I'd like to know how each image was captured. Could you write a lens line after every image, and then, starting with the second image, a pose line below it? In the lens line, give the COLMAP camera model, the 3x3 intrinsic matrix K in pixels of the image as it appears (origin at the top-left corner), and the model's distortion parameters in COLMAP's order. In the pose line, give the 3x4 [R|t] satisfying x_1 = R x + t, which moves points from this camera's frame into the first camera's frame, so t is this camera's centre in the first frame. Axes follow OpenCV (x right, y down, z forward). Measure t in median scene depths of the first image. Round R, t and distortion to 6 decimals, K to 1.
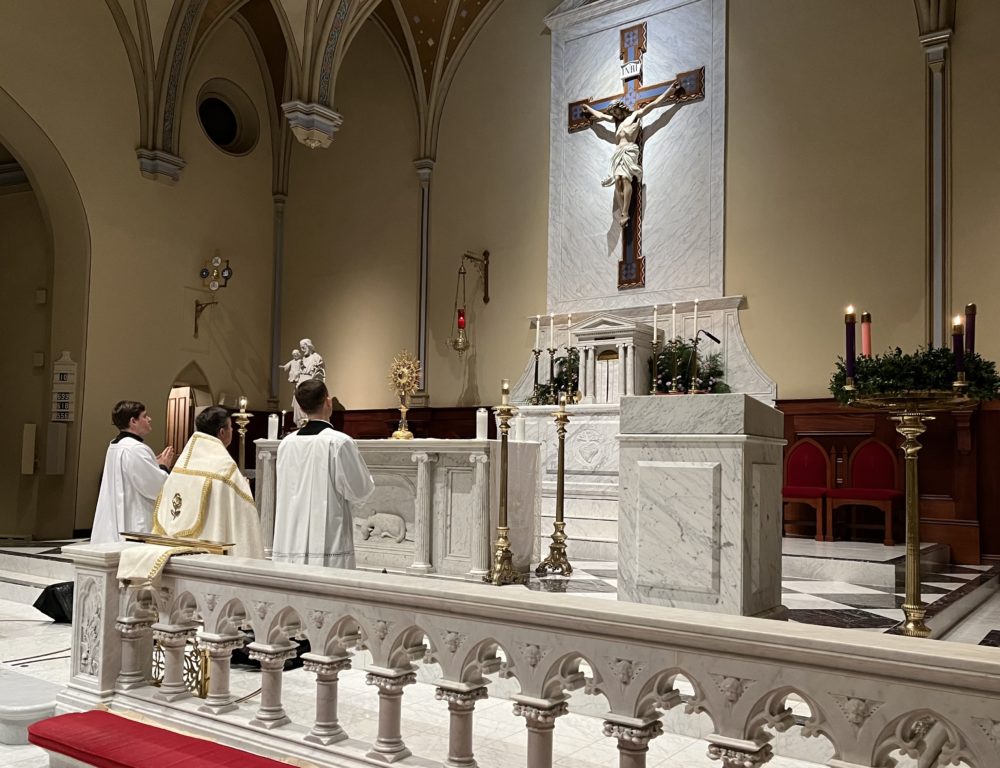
lens RADIAL K [[893.0, 0, 499.2], [0, 893.0, 403.2], [0, 0, 1]] dist [0.065456, -0.028277]
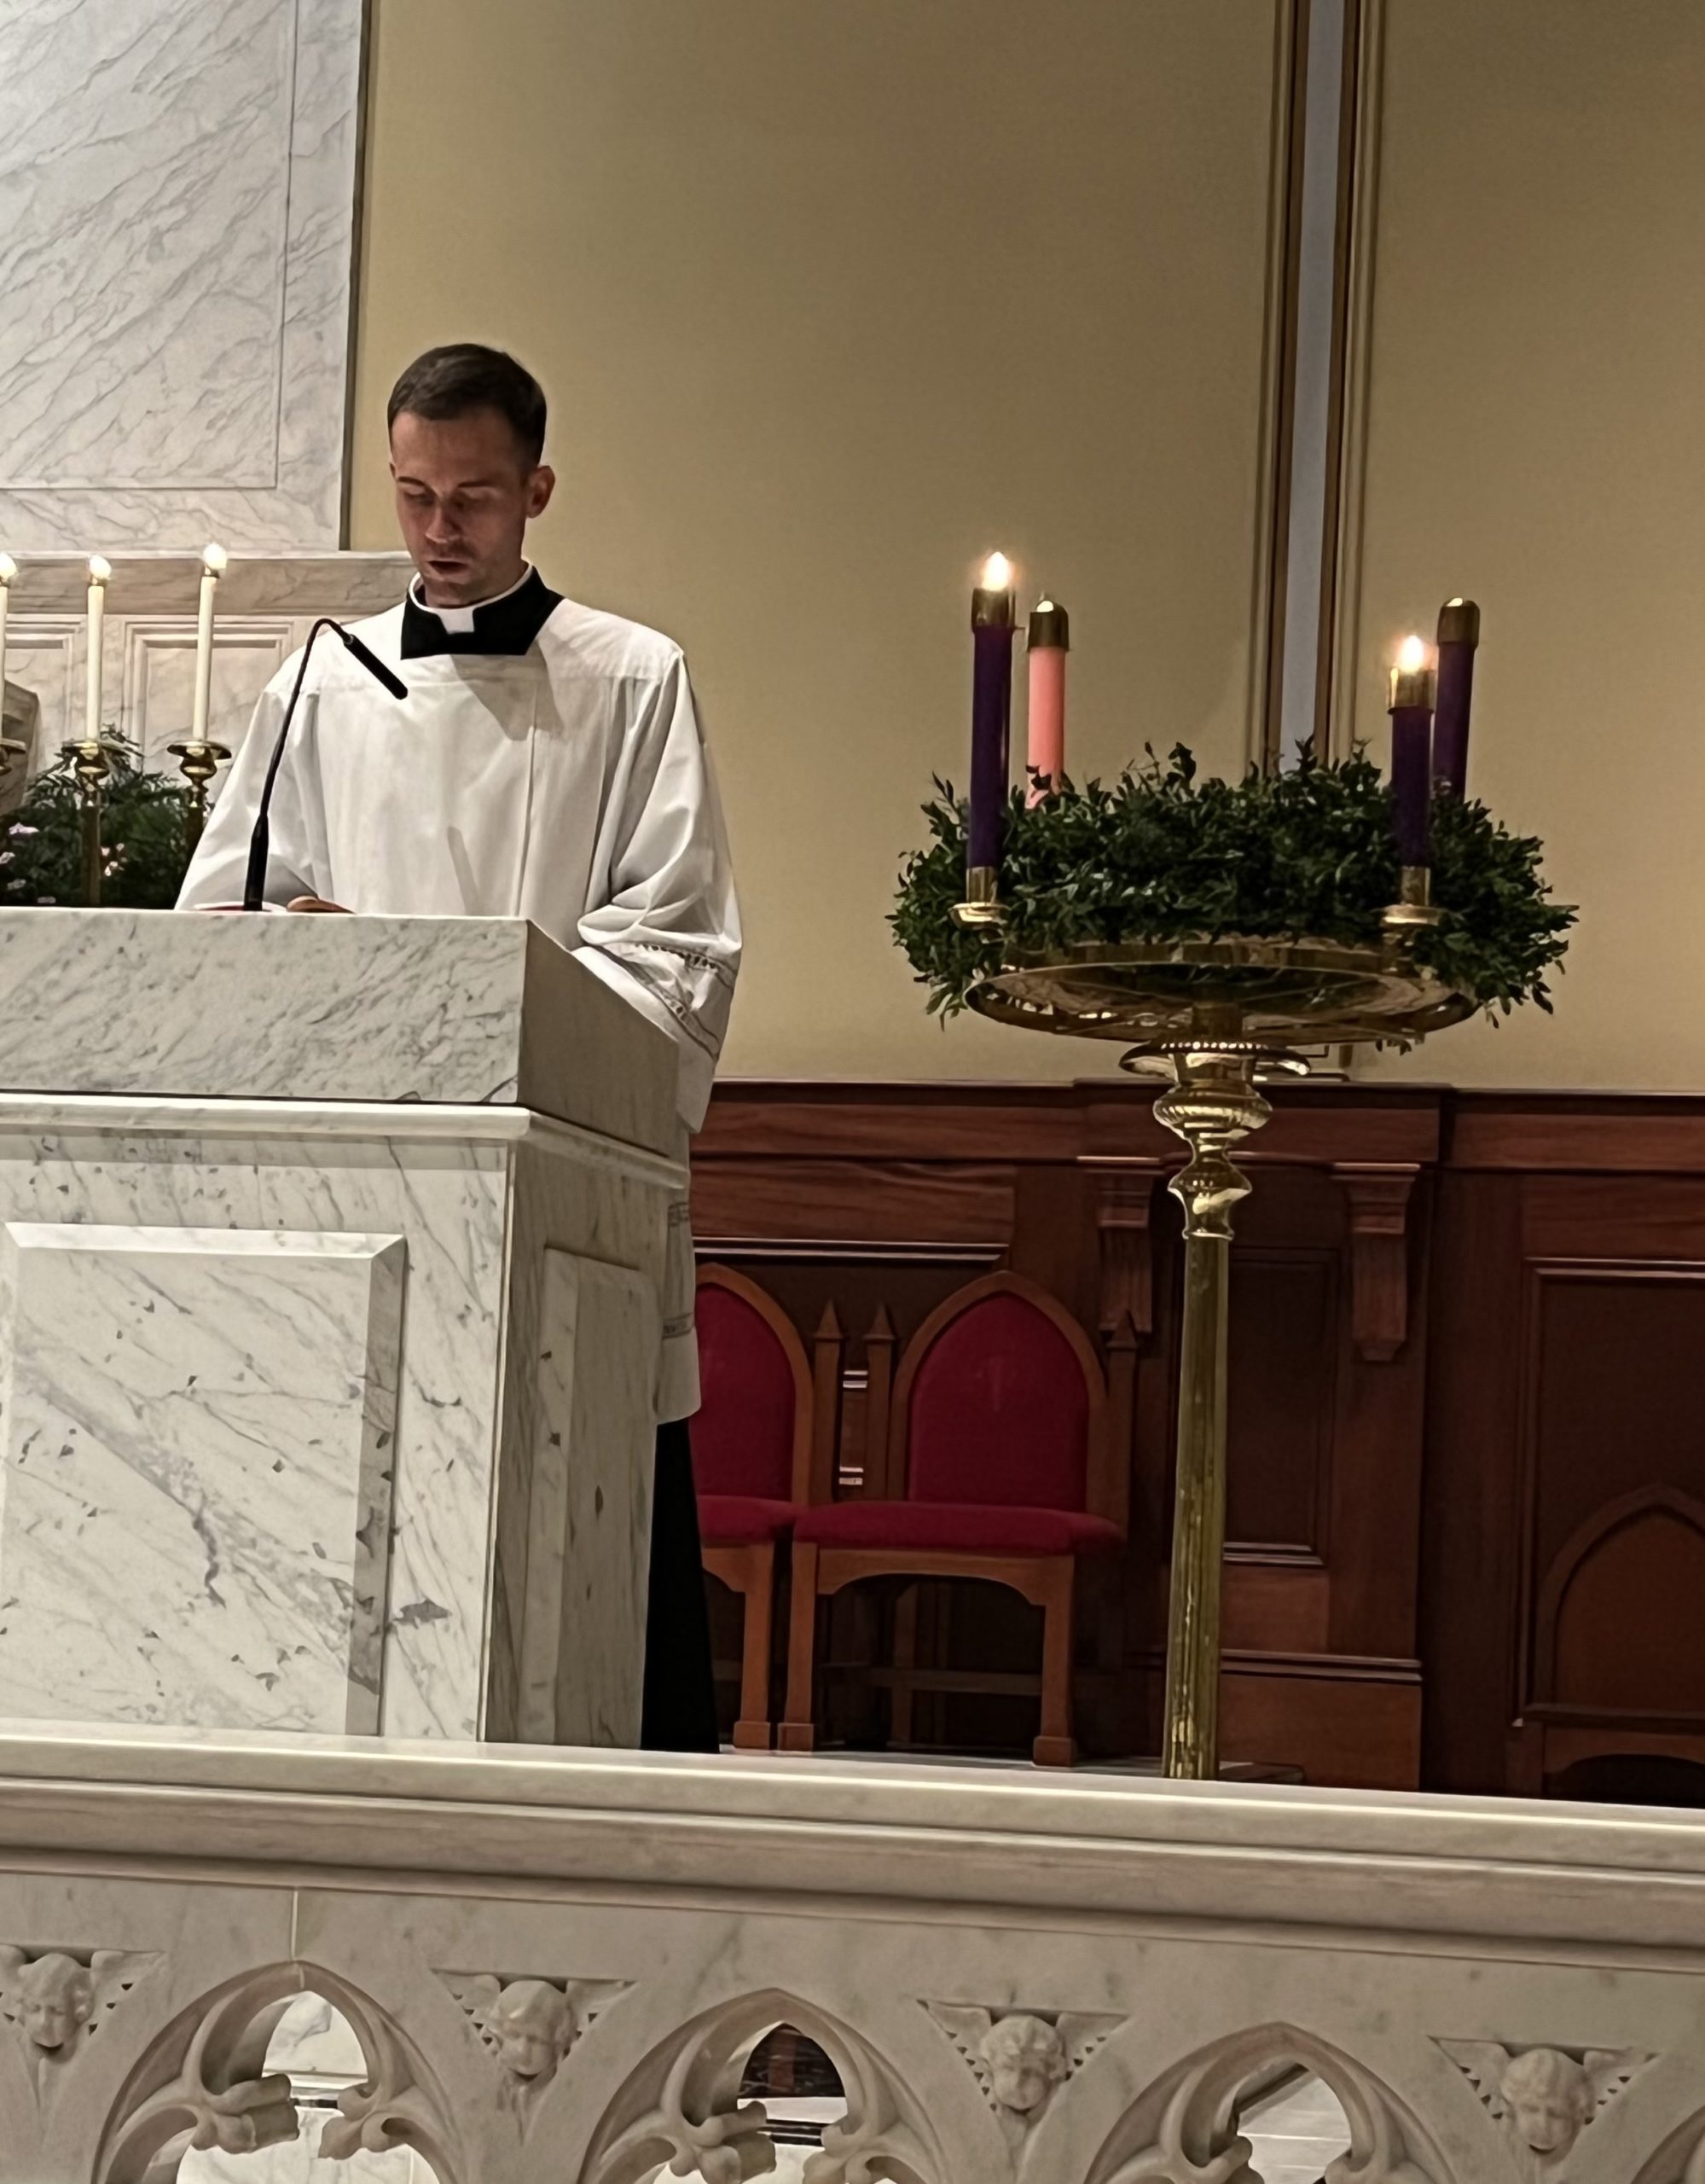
lens RADIAL K [[4799.0, 0, 852.5], [0, 4799.0, 1092.0], [0, 0, 1]] dist [0.141830, 0.141781]
pose [[0.932327, 0.050353, 0.358094, -0.063245], [-0.046912, 0.998731, -0.018297, 0.047100], [-0.358561, 0.000260, 0.933506, -0.100828]]
